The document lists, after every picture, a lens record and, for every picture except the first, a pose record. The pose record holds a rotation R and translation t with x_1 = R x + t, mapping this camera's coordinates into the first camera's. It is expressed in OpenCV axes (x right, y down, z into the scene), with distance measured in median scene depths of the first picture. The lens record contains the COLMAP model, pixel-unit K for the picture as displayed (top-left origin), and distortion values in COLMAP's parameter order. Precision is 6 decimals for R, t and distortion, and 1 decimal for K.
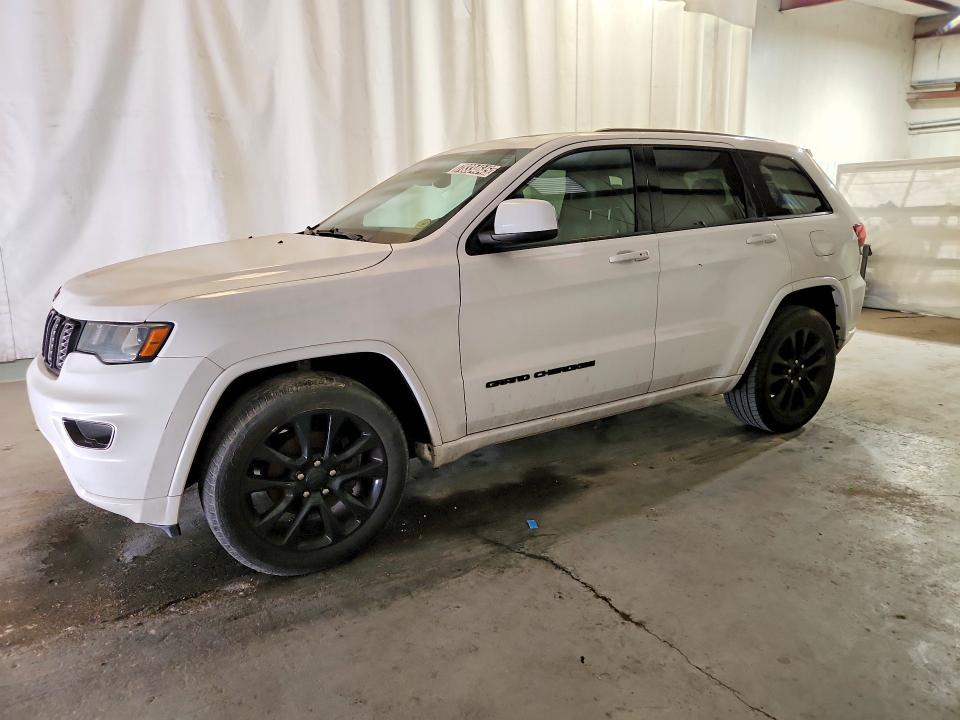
lens RADIAL K [[688.7, 0, 478.5], [0, 688.7, 363.4], [0, 0, 1]] dist [-0.007796, -0.006238]
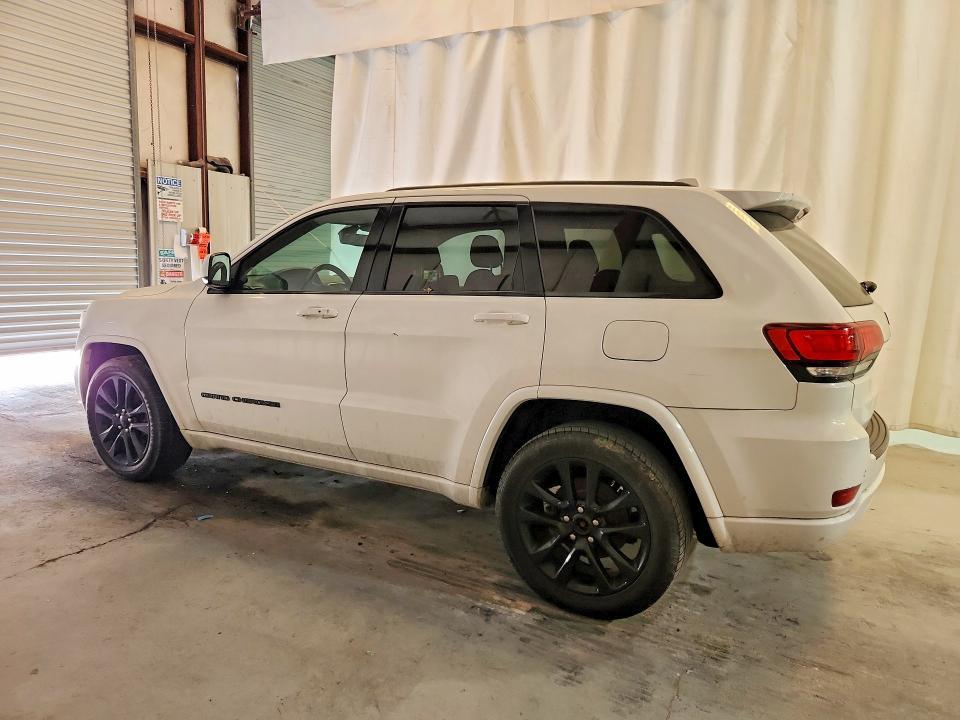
lens RADIAL K [[688.7, 0, 476.9], [0, 688.7, 352.3], [0, 0, 1]] dist [-0.007796, -0.006238]
pose [[0.476084, 0.151337, -0.866280, 1.156262], [-0.231906, 0.971817, 0.042325, -0.185691], [0.848271, 0.180745, 0.497762, 0.665735]]
